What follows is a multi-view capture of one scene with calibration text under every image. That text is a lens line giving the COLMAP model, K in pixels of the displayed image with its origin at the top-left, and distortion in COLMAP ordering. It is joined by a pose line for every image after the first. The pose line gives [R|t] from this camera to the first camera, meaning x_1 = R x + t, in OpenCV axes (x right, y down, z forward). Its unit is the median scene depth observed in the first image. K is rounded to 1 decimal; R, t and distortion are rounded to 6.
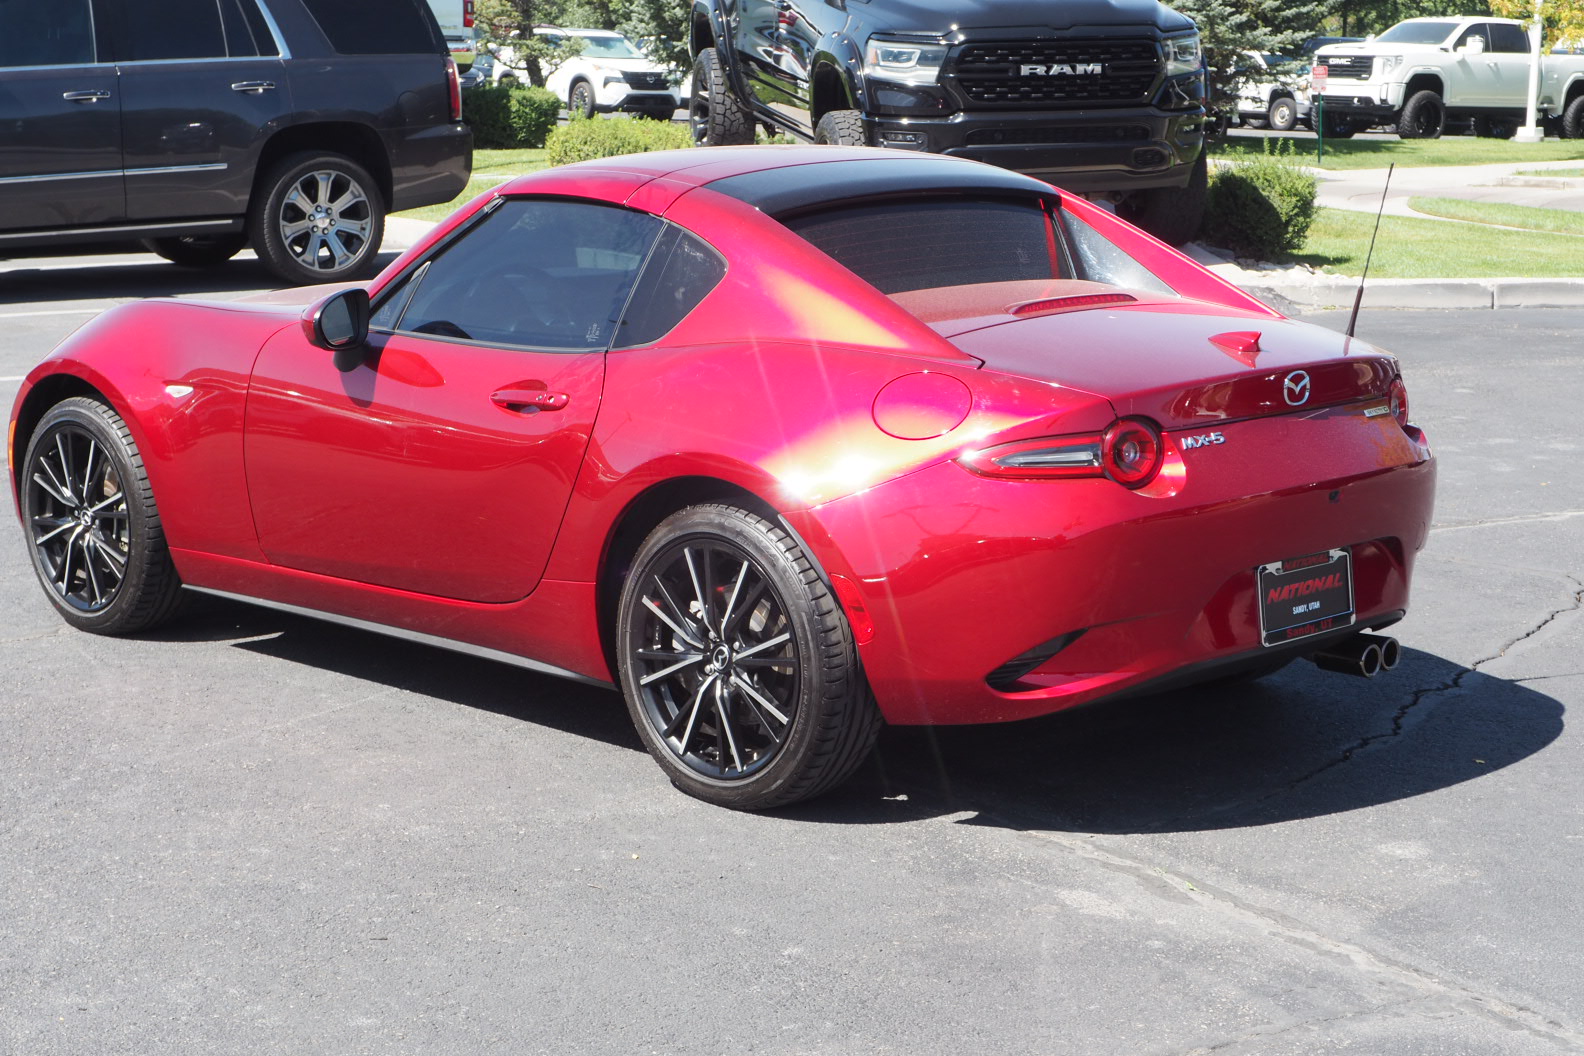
lens RADIAL K [[2842.1, 0, 792.3], [0, 2842.1, 524.4], [0, 0, 1]] dist [-0.002340, 0.000000]
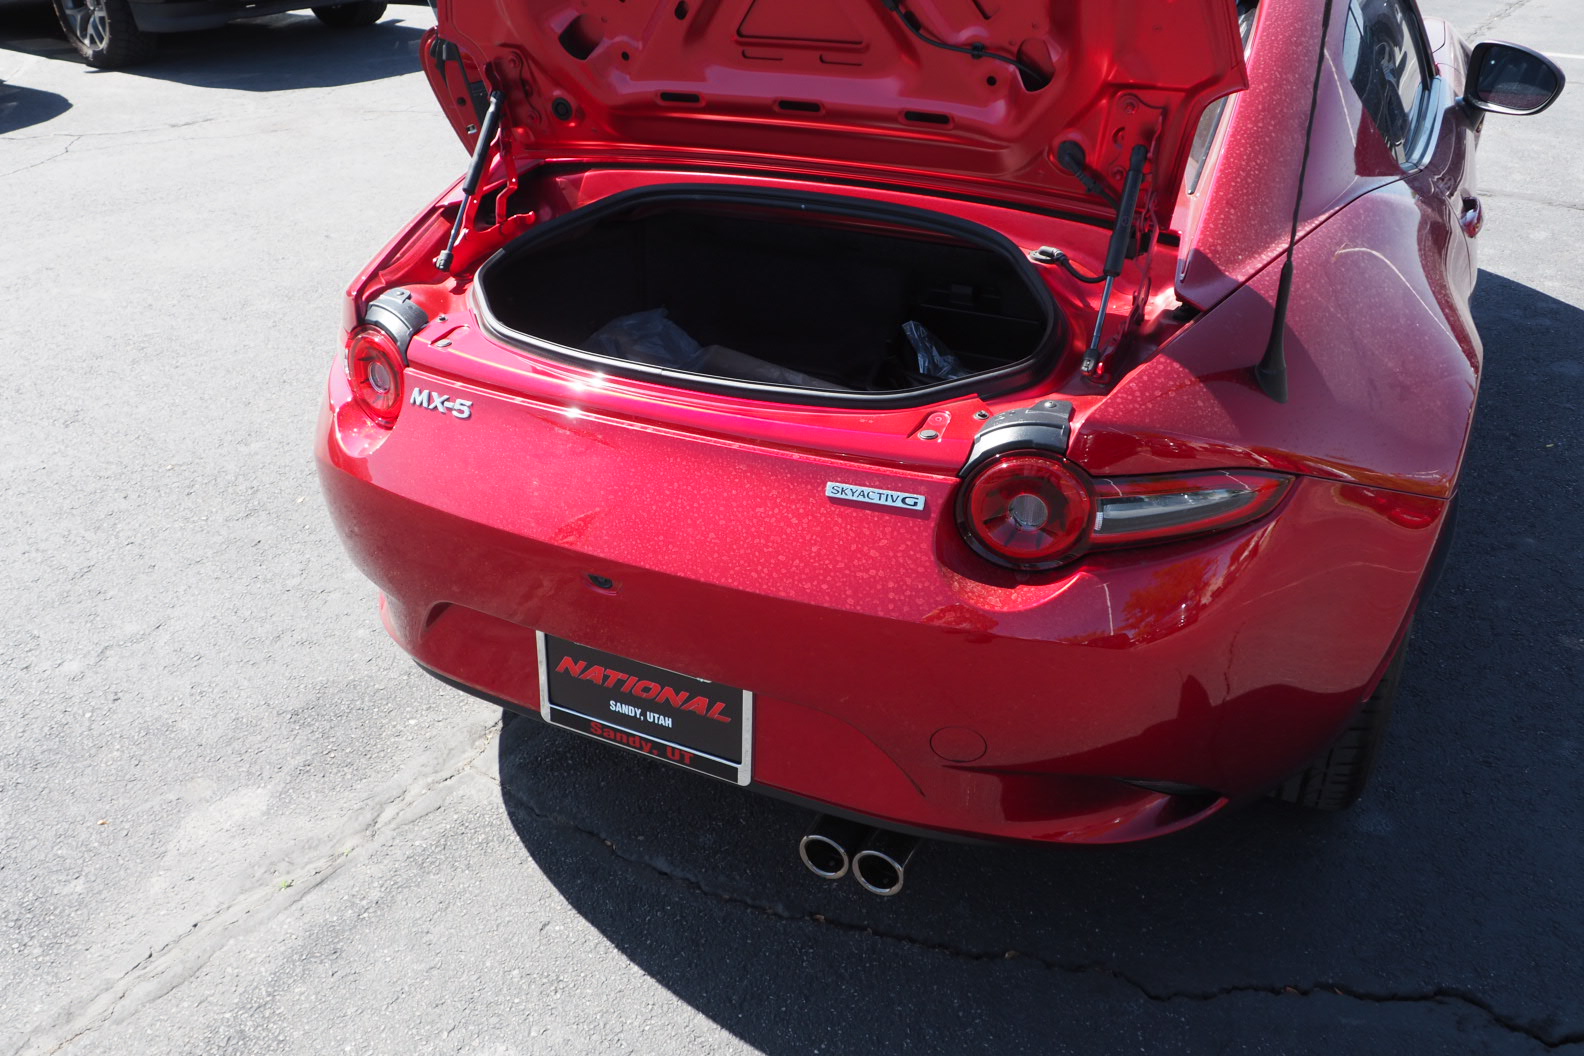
lens RADIAL K [[1253.8, 0, 769.0], [0, 1253.8, 544.5], [0, 0, 1]] dist [-0.015039, -0.000133]
pose [[0.304809, 0.478650, -0.823399, 0.406968], [-0.141536, 0.877704, 0.457824, -0.139069], [0.941838, -0.023008, 0.335278, 0.937683]]
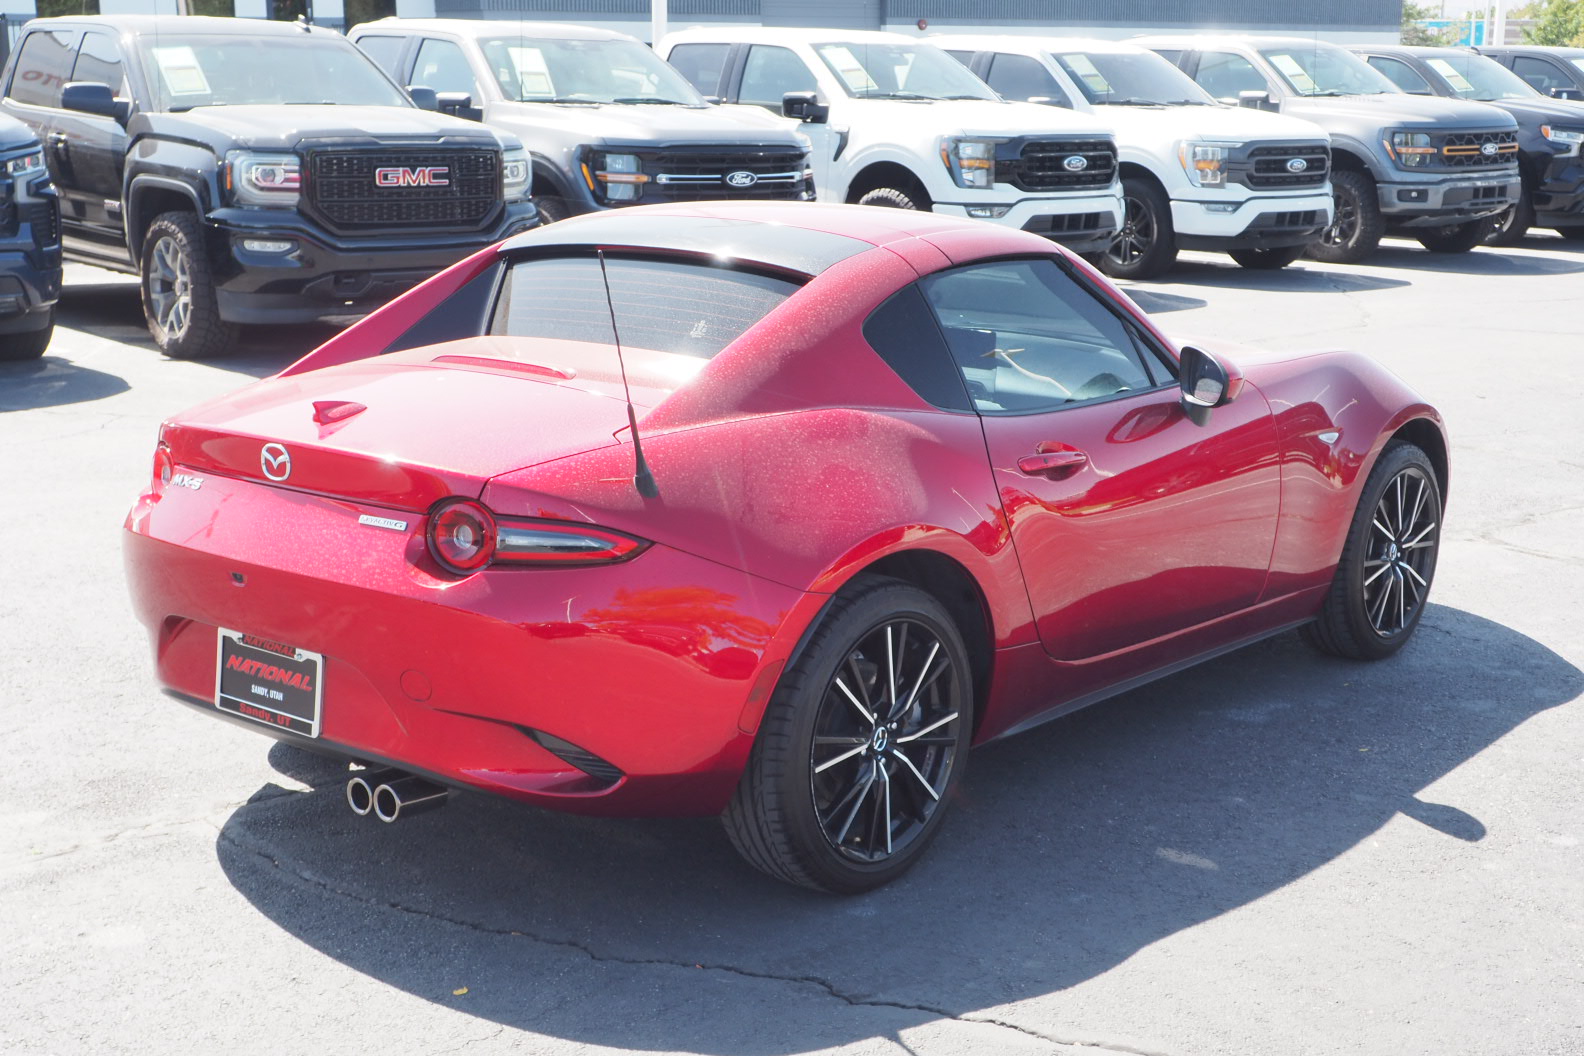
lens RADIAL K [[2095.7, 0, 794.6], [0, 2095.7, 533.1], [0, 0, 1]] dist [-0.025819, 0.000000]
pose [[0.091595, 0.201534, -0.975189, 0.871366], [-0.183272, 0.965989, 0.182419, -0.182706], [0.978786, 0.162016, 0.125416, 1.081386]]
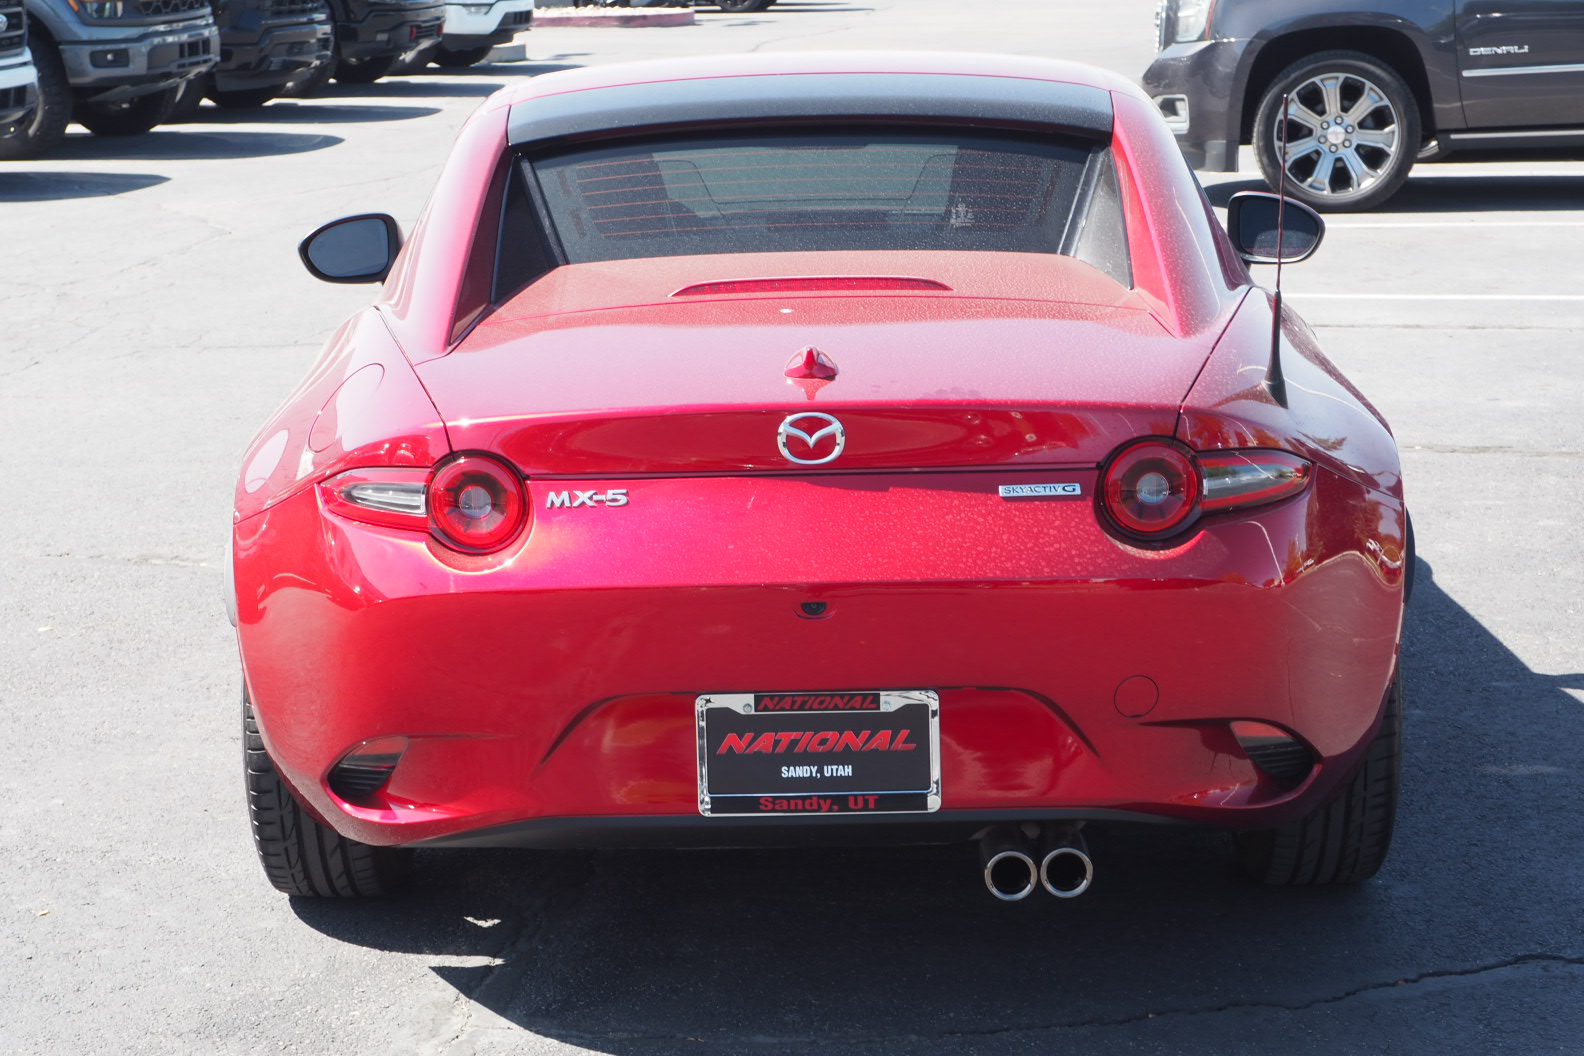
lens RADIAL K [[2954.9, 0, 791.1], [0, 2954.9, 528.8], [0, 0, 1]] dist [0.062420, 0.000000]
pose [[0.693245, 0.127187, -0.709390, 0.659272], [-0.102306, 0.991704, 0.077826, -0.079678], [0.713404, 0.018622, 0.700506, 0.516819]]
